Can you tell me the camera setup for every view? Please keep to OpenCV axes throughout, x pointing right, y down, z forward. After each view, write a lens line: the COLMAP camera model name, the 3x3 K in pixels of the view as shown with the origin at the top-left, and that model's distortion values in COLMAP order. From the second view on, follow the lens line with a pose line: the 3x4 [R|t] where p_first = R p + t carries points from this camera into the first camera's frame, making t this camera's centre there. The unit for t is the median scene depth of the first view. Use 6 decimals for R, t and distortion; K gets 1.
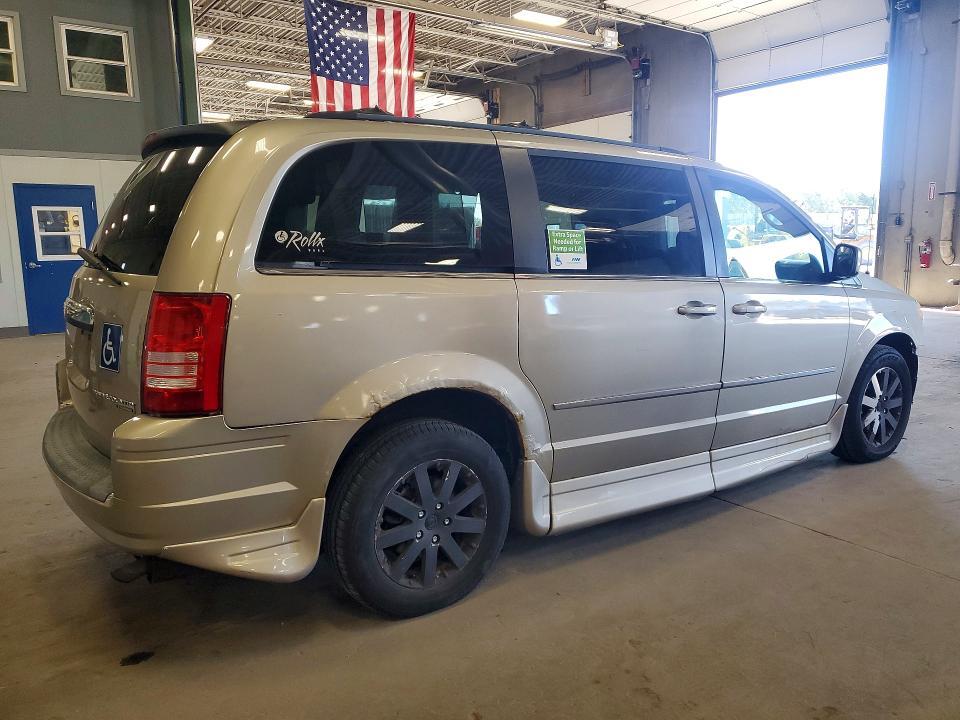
lens RADIAL K [[728.9, 0, 480.0], [0, 728.9, 360.0], [0, 0, 1]] dist [0.006895, 0.002648]
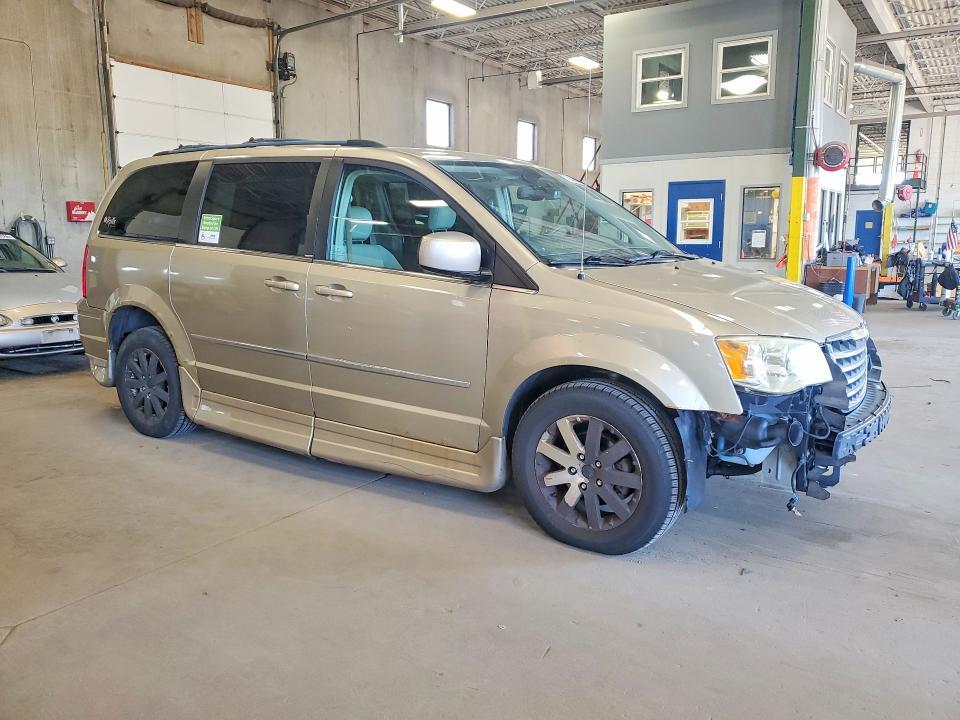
lens RADIAL K [[721.9, 0, 492.1], [0, 721.9, 358.8], [0, 0, 1]] dist [-0.005447, -0.000947]
pose [[0.387668, 0.169217, -0.906134, 1.131811], [-0.156505, 0.980817, 0.116207, -0.104678], [0.908416, 0.096765, 0.406714, 0.655071]]
